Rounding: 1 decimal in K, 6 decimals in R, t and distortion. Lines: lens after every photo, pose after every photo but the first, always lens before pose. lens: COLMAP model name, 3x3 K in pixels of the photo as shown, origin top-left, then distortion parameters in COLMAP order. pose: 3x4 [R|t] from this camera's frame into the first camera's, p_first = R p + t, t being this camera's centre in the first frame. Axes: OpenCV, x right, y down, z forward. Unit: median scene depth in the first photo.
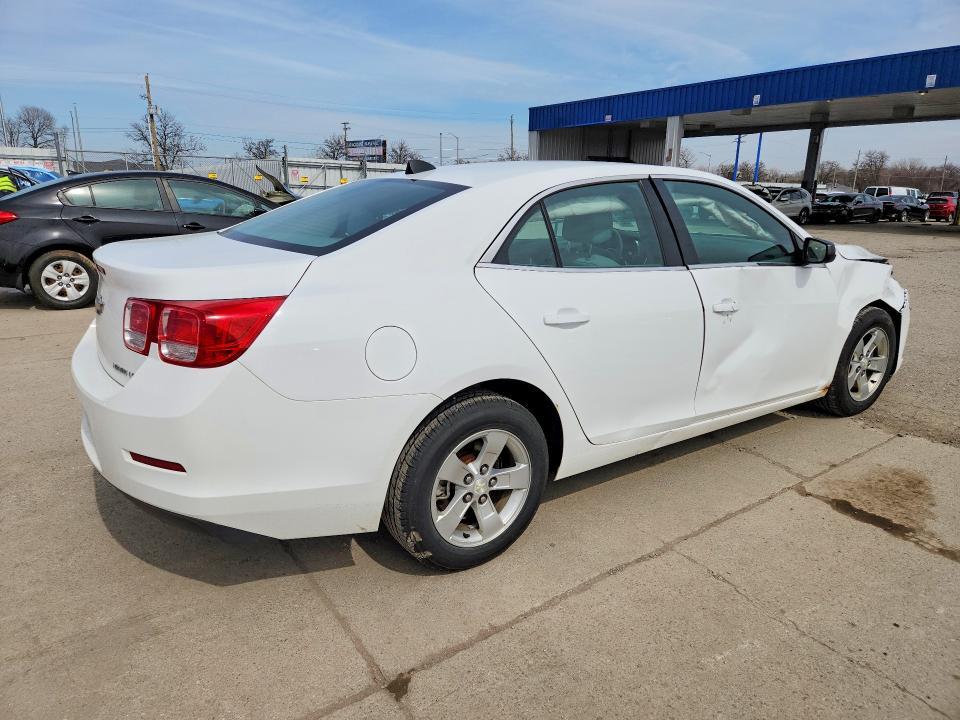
lens RADIAL K [[718.4, 0, 488.9], [0, 718.4, 356.4], [0, 0, 1]] dist [0.009904, -0.004850]
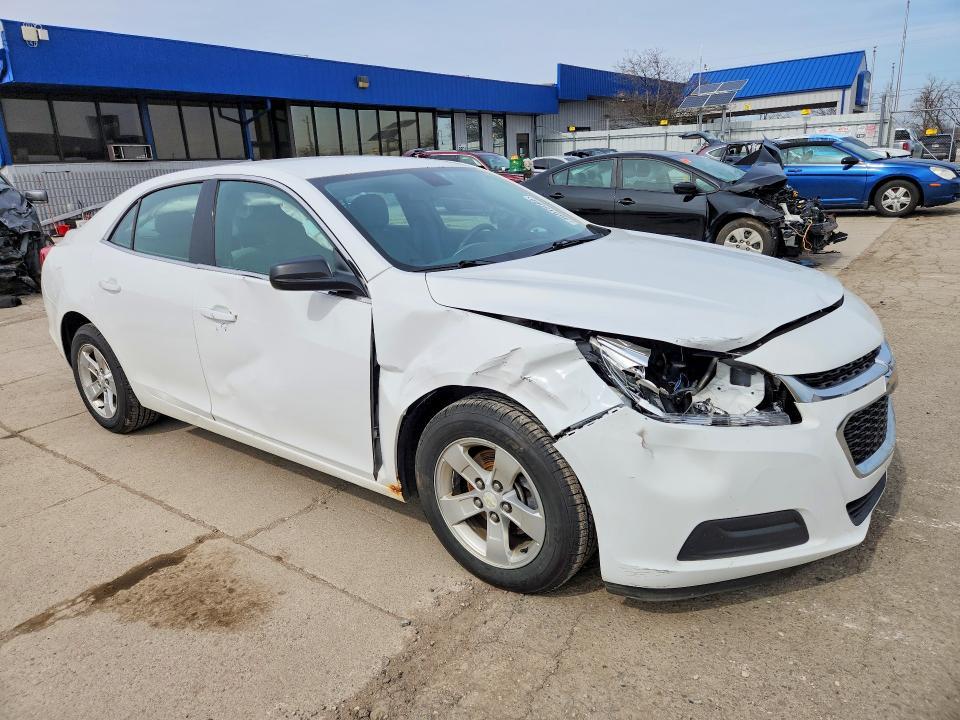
lens RADIAL K [[711.4, 0, 482.3], [0, 711.4, 359.9], [0, 0, 1]] dist [-0.004613, -0.004095]
pose [[0.220239, 0.199485, -0.954830, 1.320835], [-0.206171, 0.966271, 0.154320, -0.222963], [0.953409, 0.162871, 0.253939, 1.103368]]
